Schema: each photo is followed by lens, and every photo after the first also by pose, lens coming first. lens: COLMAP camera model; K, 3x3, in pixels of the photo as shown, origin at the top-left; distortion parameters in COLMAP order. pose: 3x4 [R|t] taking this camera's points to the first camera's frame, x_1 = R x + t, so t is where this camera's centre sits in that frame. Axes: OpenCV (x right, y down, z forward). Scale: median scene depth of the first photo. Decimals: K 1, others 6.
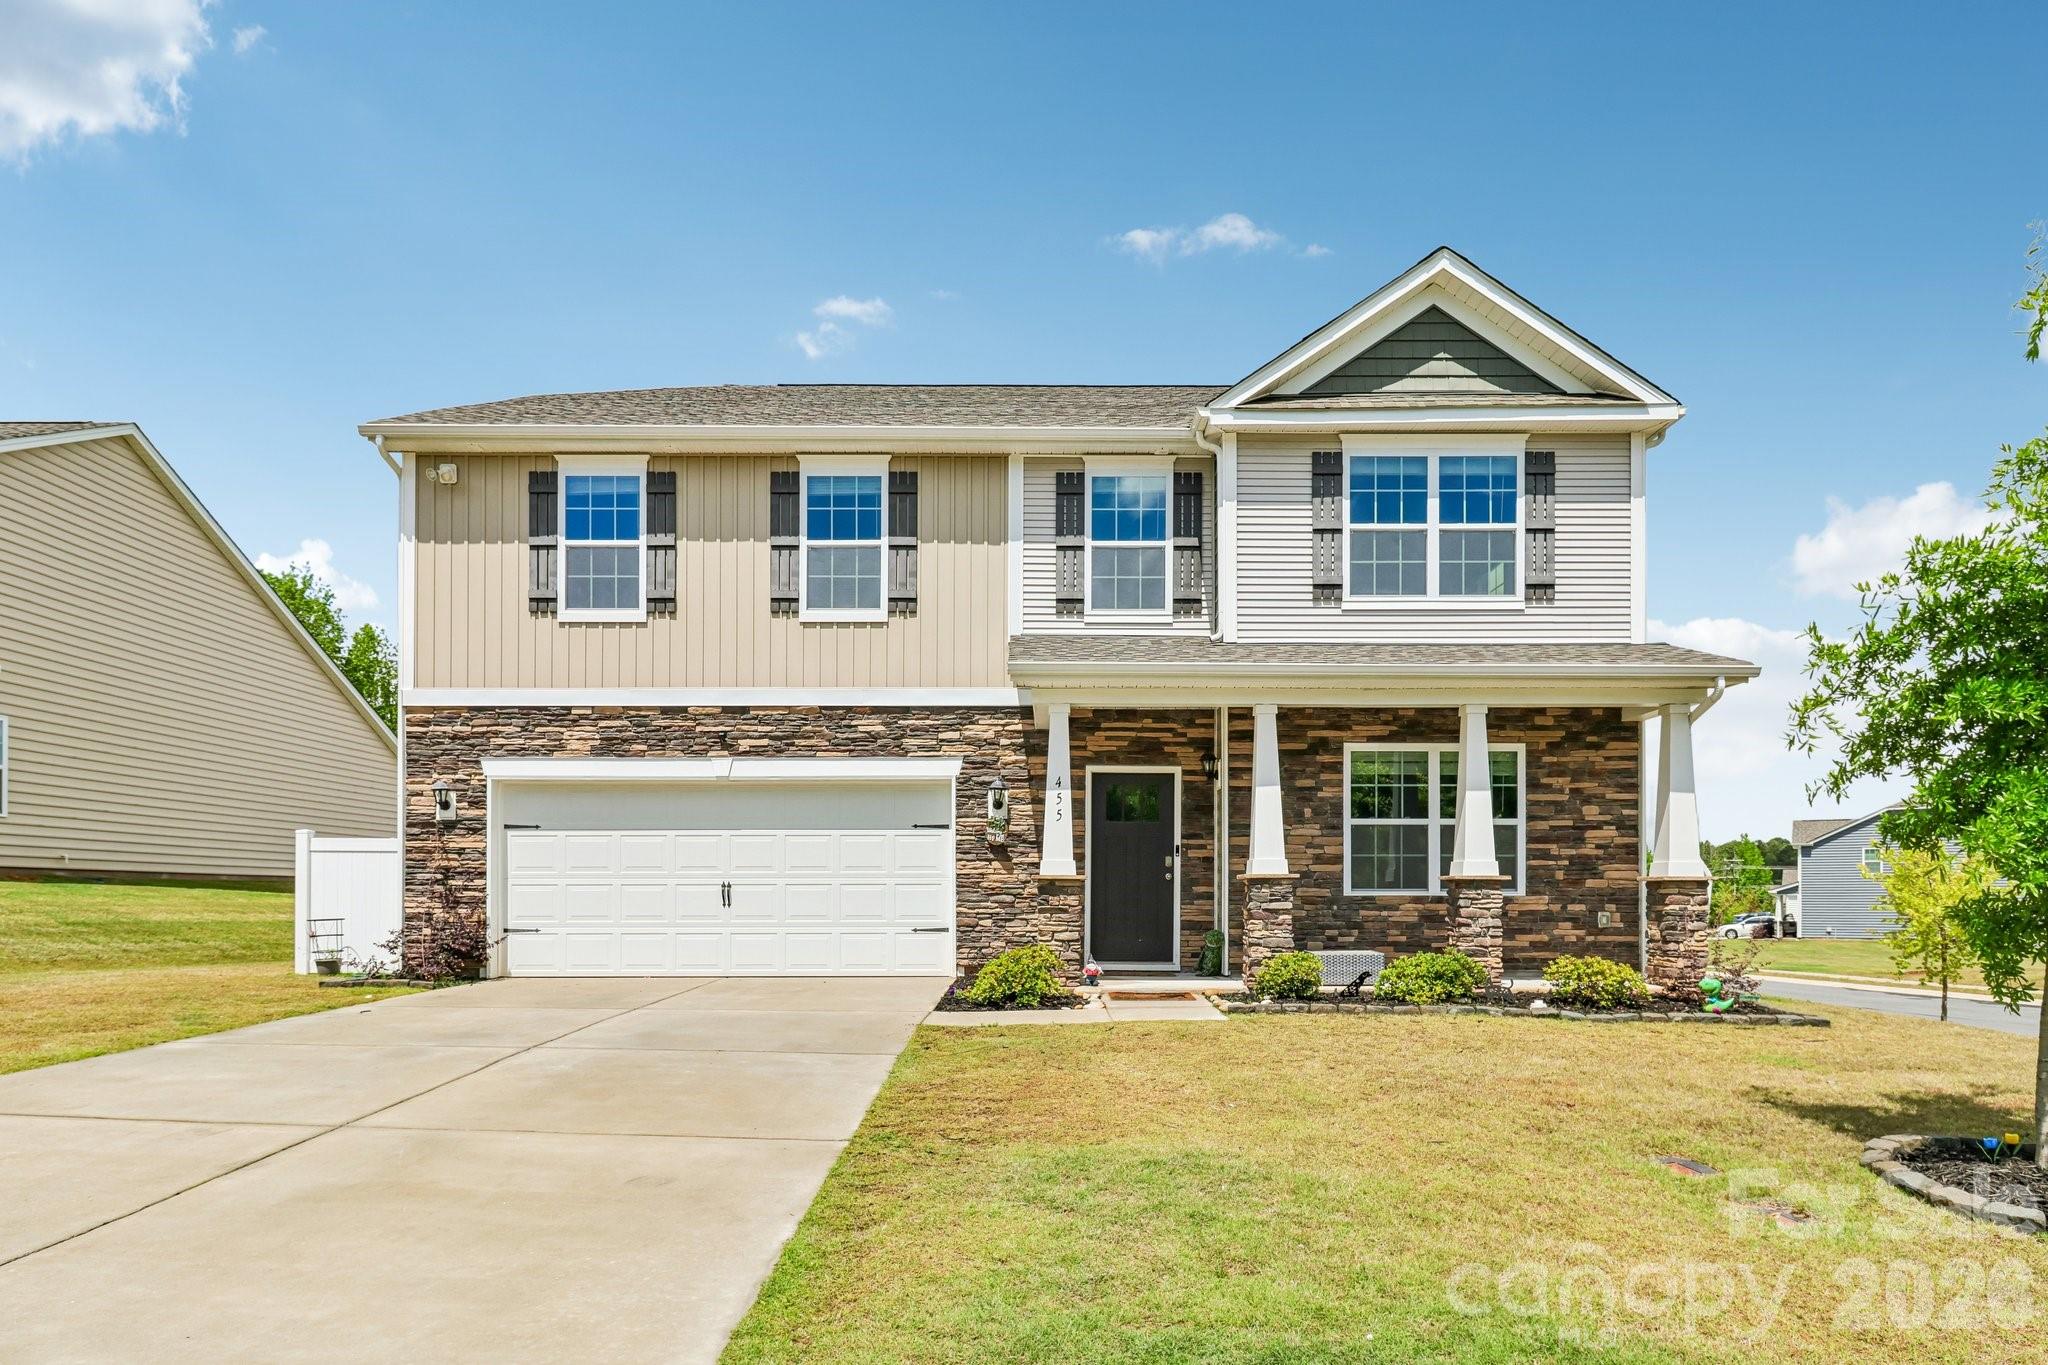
lens RADIAL K [[1139.3, 0, 1012.5], [0, 1139.3, 896.5], [0, 0, 1]] dist [0.001249, 0.000108]
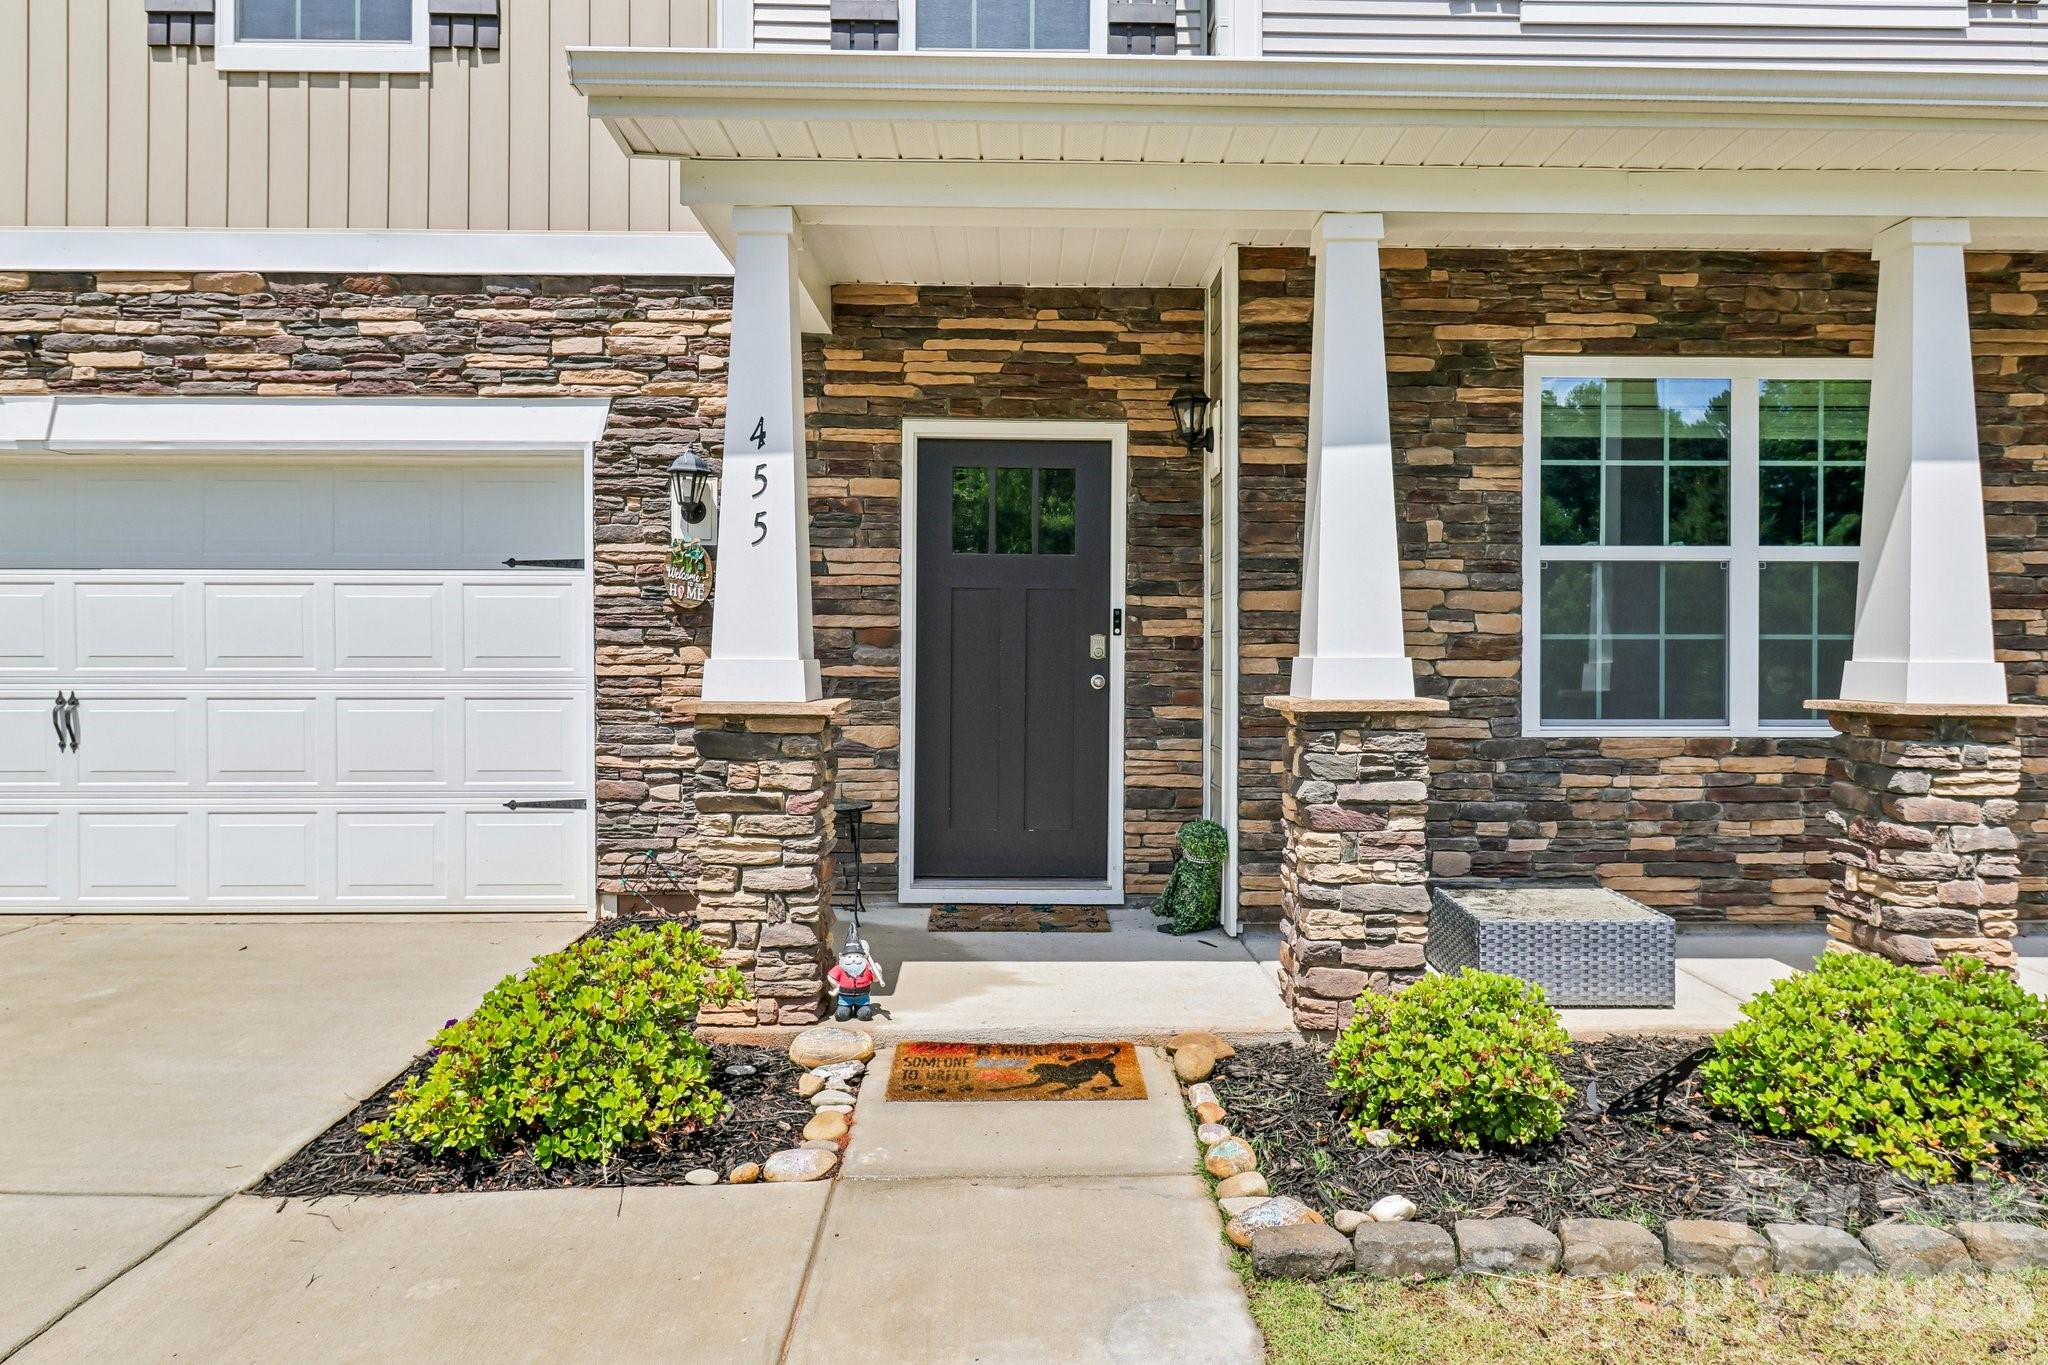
lens RADIAL K [[1339.6, 0, 1024.0], [0, 1339.6, 679.0], [0, 0, 1]] dist [0.010397, 0.000308]
pose [[0.999107, -0.000992, 0.042232, 0.093593], [0.000102, 0.999778, 0.021063, -0.030985], [-0.042244, -0.021040, 0.998886, 0.528784]]
